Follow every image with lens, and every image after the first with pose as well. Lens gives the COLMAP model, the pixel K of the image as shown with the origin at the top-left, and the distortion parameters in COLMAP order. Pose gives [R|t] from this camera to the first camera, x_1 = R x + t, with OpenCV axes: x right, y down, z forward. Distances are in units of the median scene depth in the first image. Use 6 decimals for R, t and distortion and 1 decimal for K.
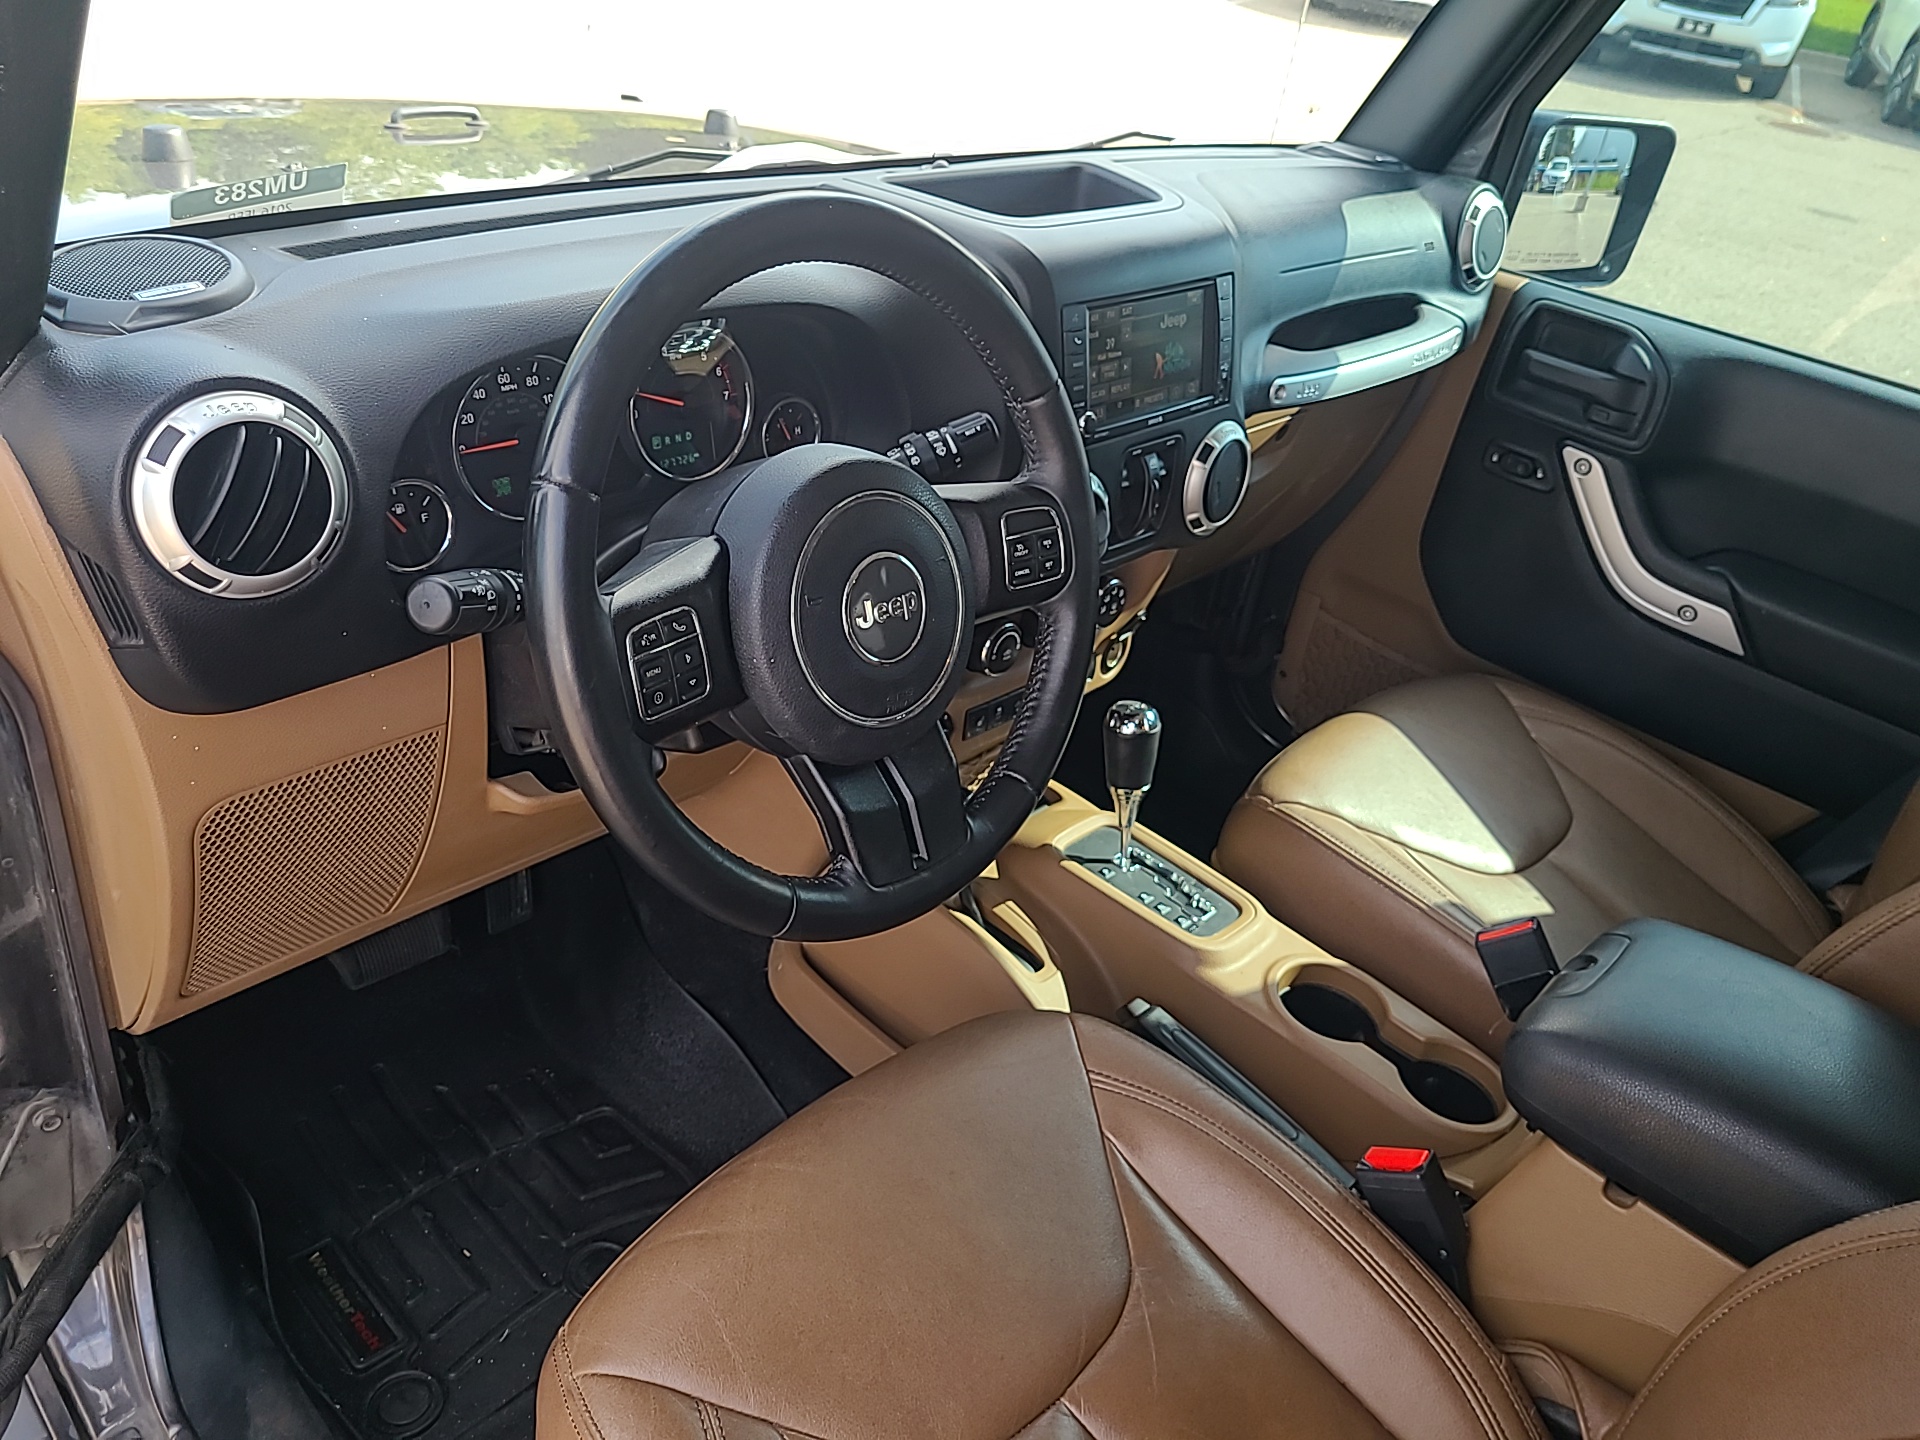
lens RADIAL K [[1452.1, 0, 964.9], [0, 1452.1, 724.6], [0, 0, 1]] dist [0.030616, 0.001127]
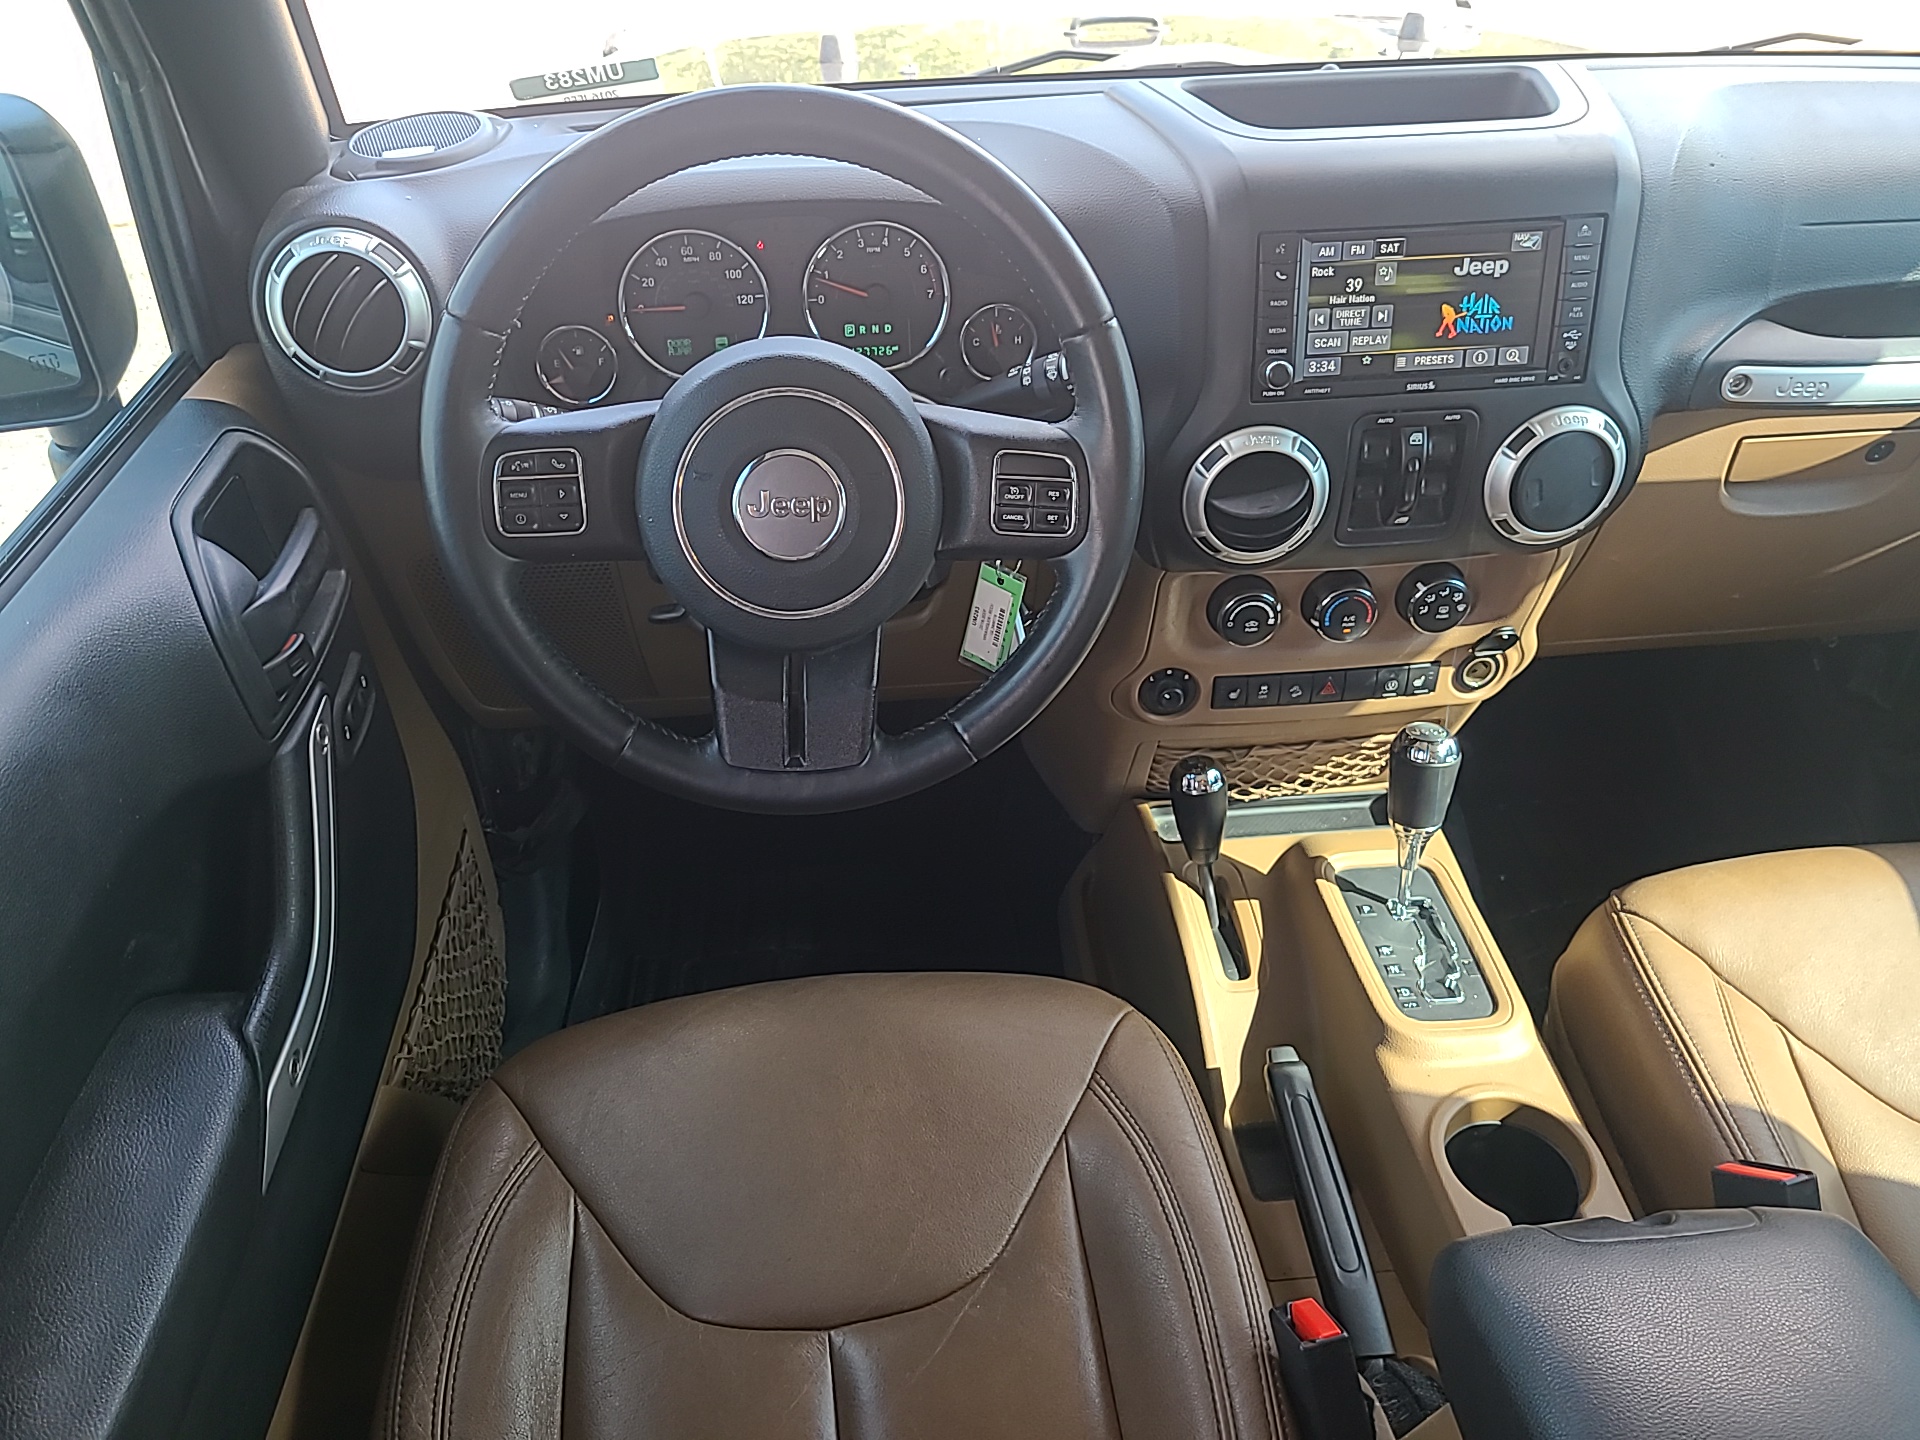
lens RADIAL K [[1452.8, 0, 960.0], [0, 1452.8, 720.0], [0, 0, 1]] dist [0.047547, -0.041757]
pose [[0.745540, 0.282511, -0.603620, 0.462684], [-0.254792, 0.957730, 0.133547, -0.068285], [0.615833, 0.054233, 0.786008, 0.187783]]
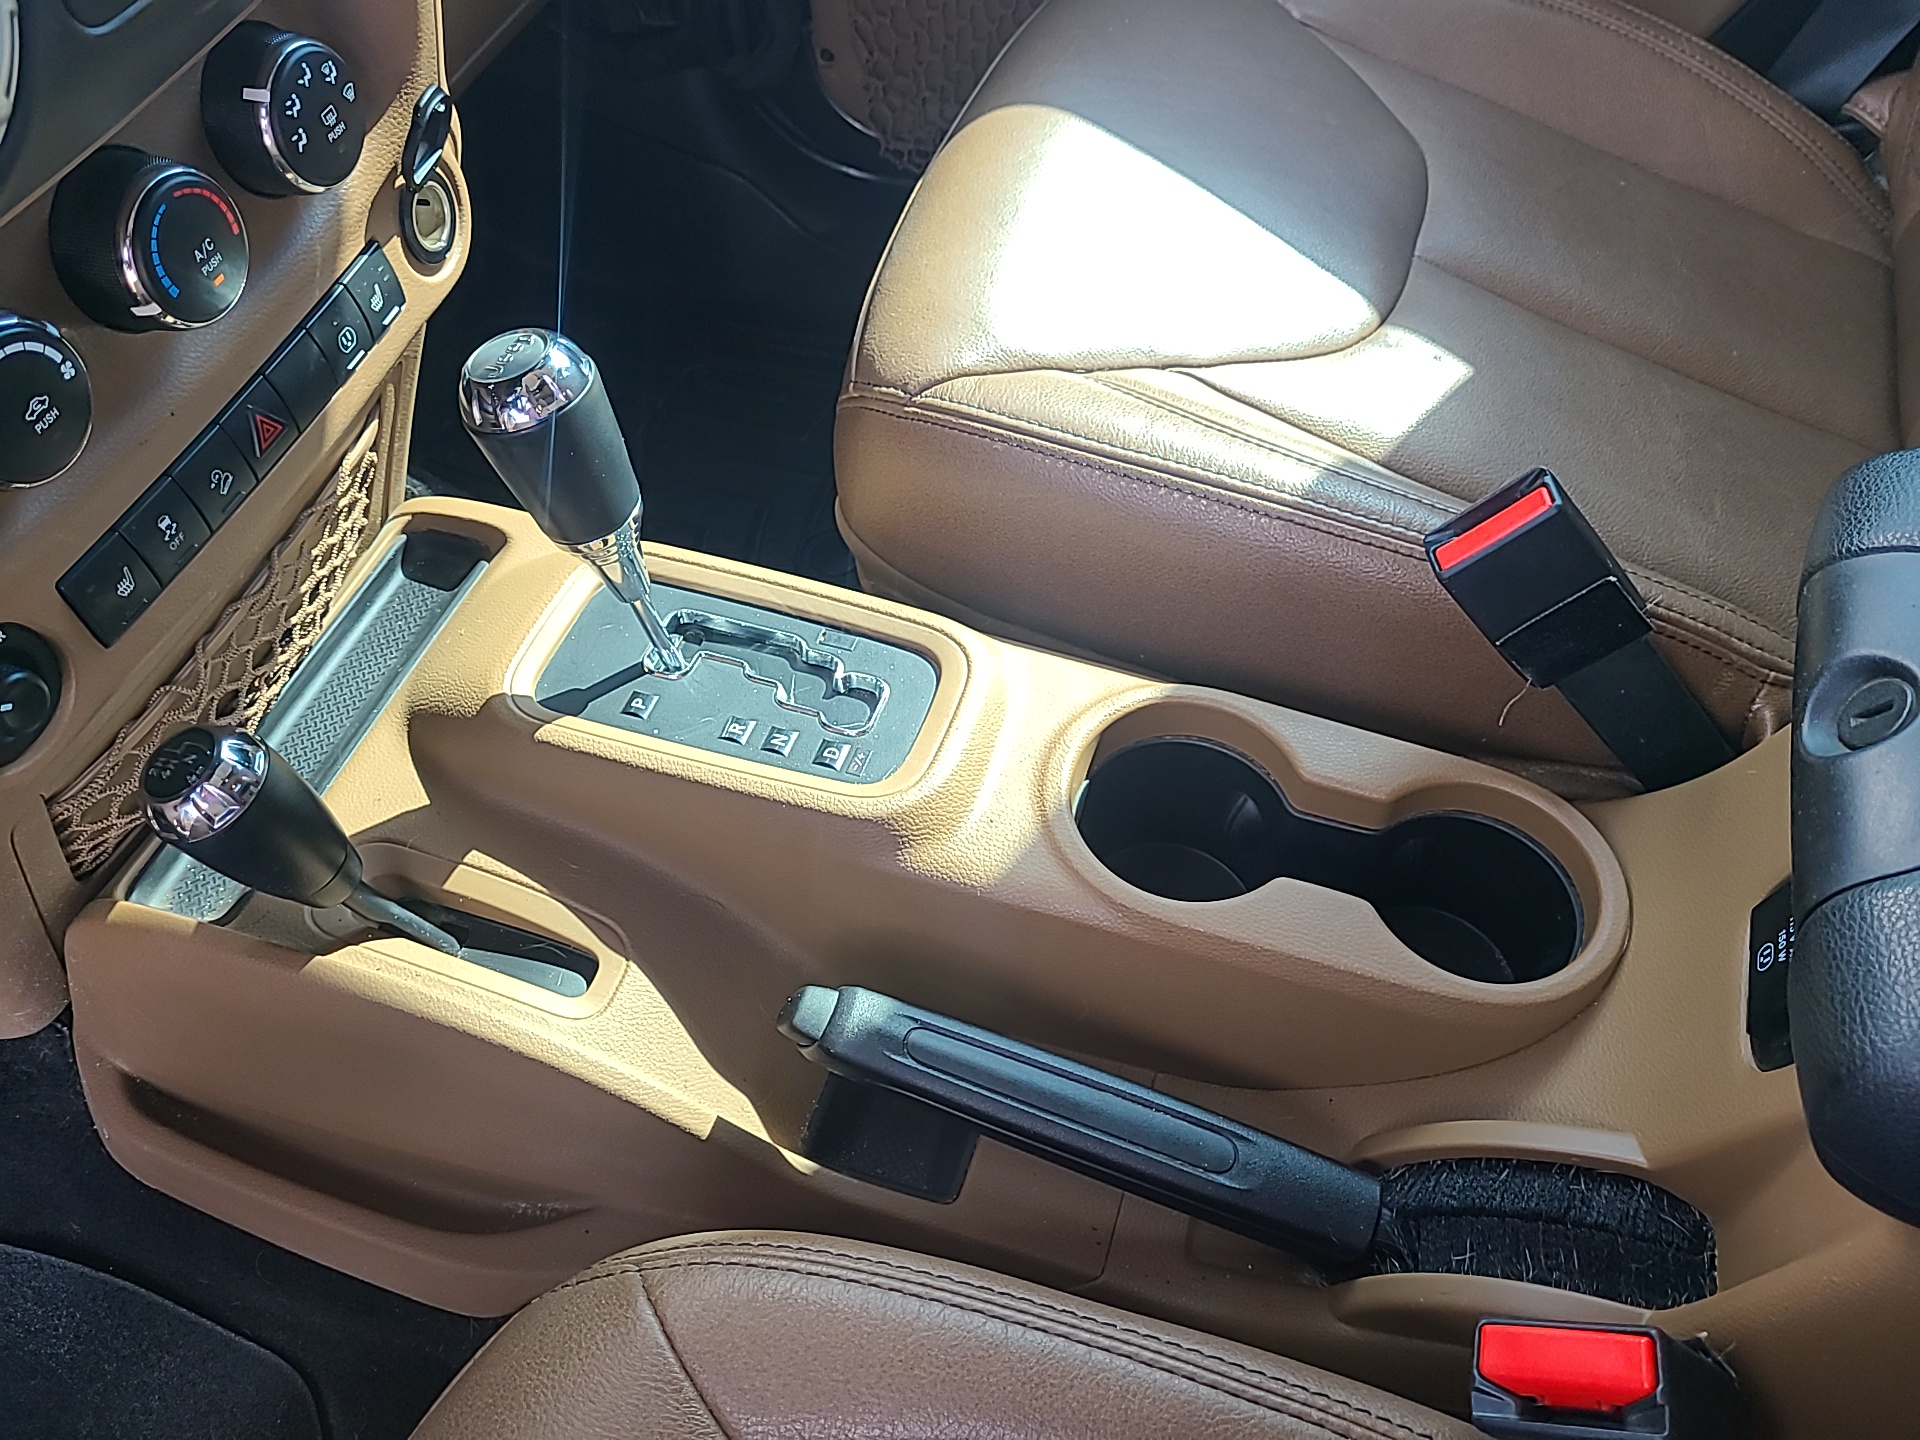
lens RADIAL K [[1481.8, 0, 960.0], [0, 1481.8, 720.0], [0, 0, 1]] dist [0.002552, 0.000282]
pose [[0.897266, -0.428668, 0.105630, 0.154892], [0.355508, 0.843401, 0.402851, -0.051877], [-0.261778, -0.323912, 0.909150, 0.623900]]
